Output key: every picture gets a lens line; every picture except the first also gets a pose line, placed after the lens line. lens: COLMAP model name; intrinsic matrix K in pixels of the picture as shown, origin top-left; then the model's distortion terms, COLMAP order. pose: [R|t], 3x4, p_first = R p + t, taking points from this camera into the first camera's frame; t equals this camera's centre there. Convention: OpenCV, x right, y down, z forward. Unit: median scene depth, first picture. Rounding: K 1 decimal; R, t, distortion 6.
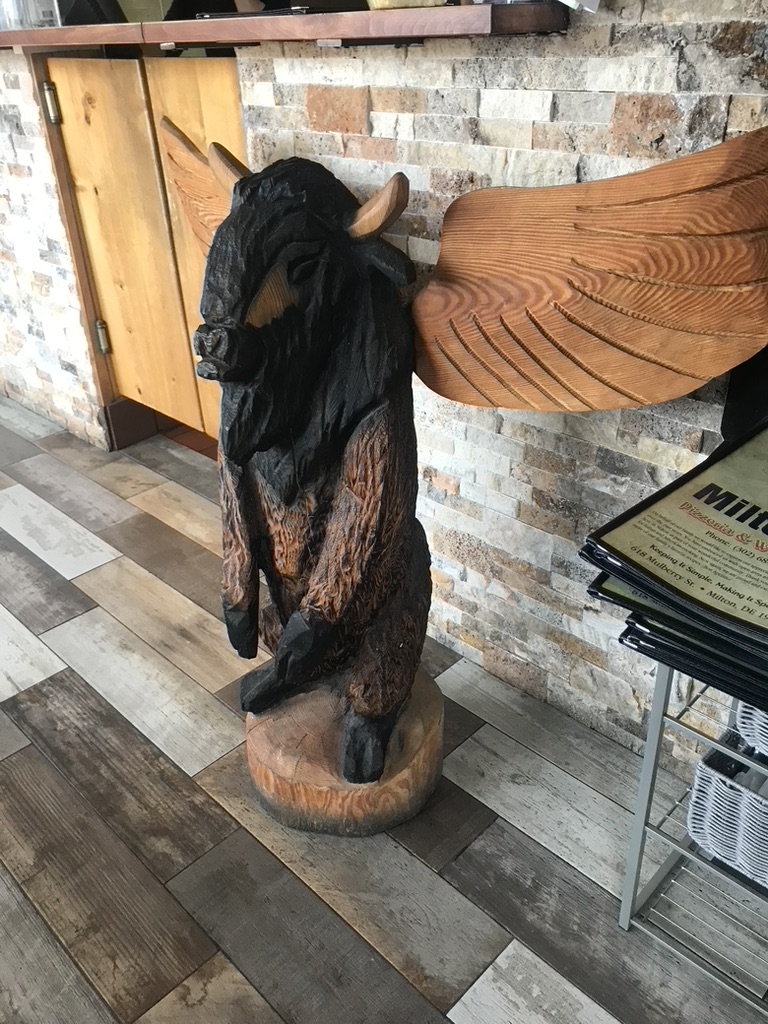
lens RADIAL K [[855.0, 0, 393.8], [0, 855.0, 515.5], [0, 0, 1]] dist [0.022393, -0.028630]
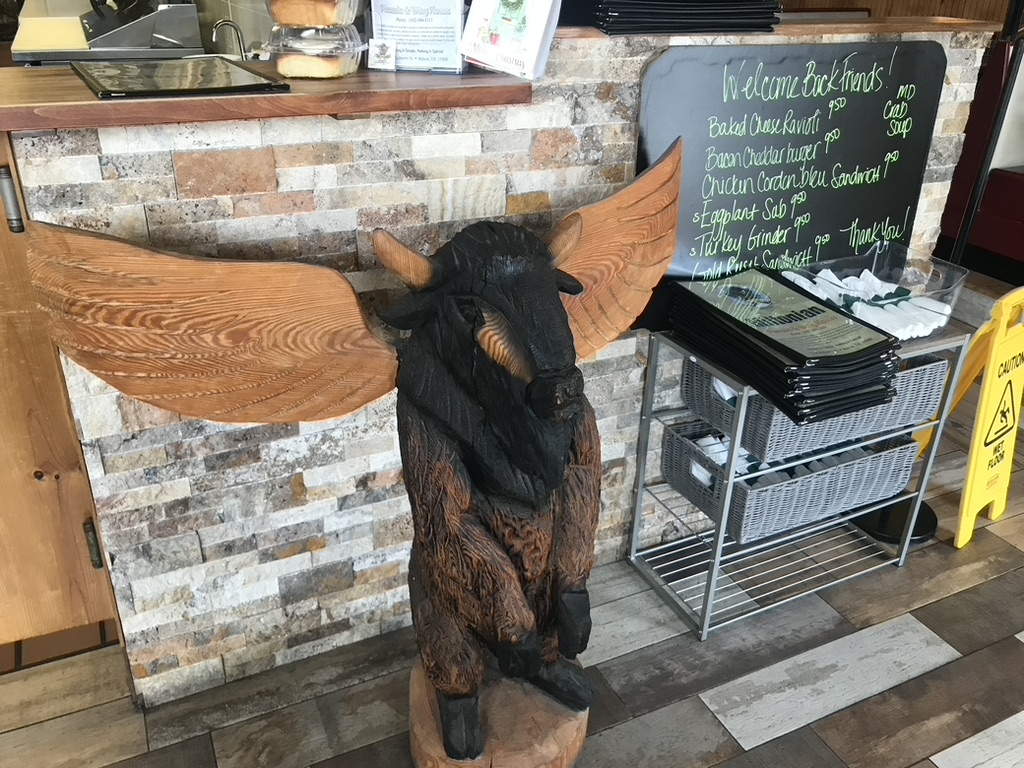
lens RADIAL K [[855.0, 0, 510.7], [0, 855.0, 376.8], [0, 0, 1]] dist [0.022393, -0.028630]
pose [[0.329774, -0.378046, 0.865061, -0.965036], [0.438379, 0.872859, 0.214337, -0.393018], [-0.836106, 0.308542, 0.453574, 0.448369]]
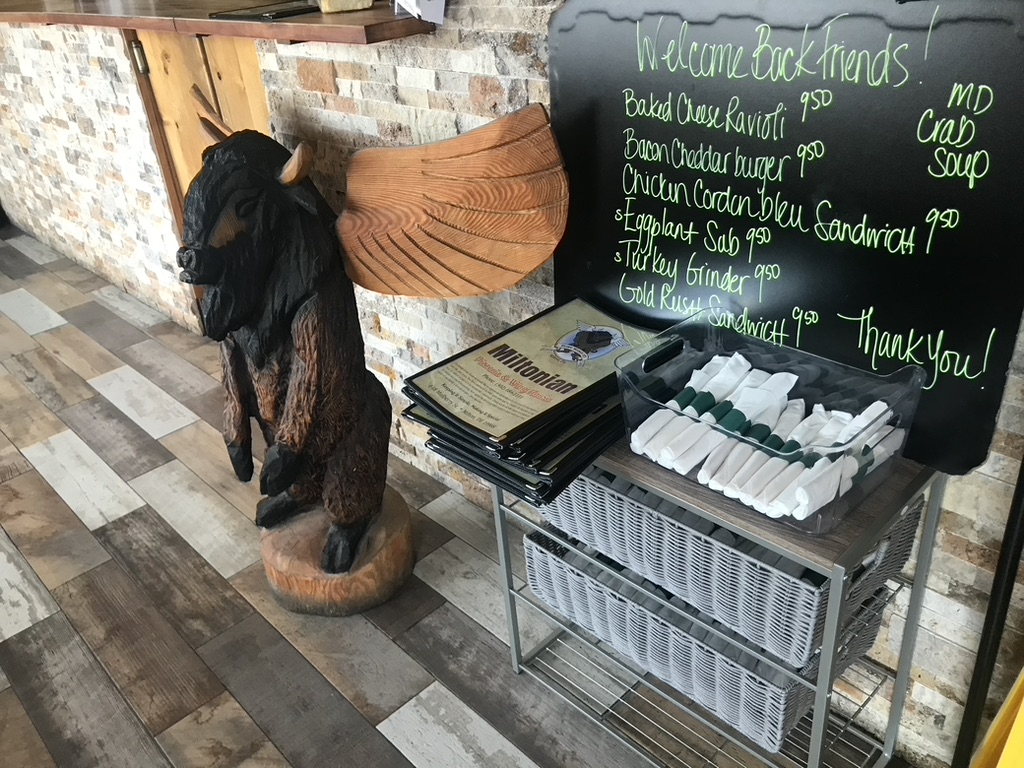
lens RADIAL K [[855.0, 0, 509.0], [0, 855.0, 383.4], [0, 0, 1]] dist [0.022393, -0.028630]
pose [[0.998014, -0.027263, -0.056786, 0.341533], [0.026601, 0.999570, -0.012373, 0.037509], [0.057099, 0.010838, 0.998310, -0.362099]]
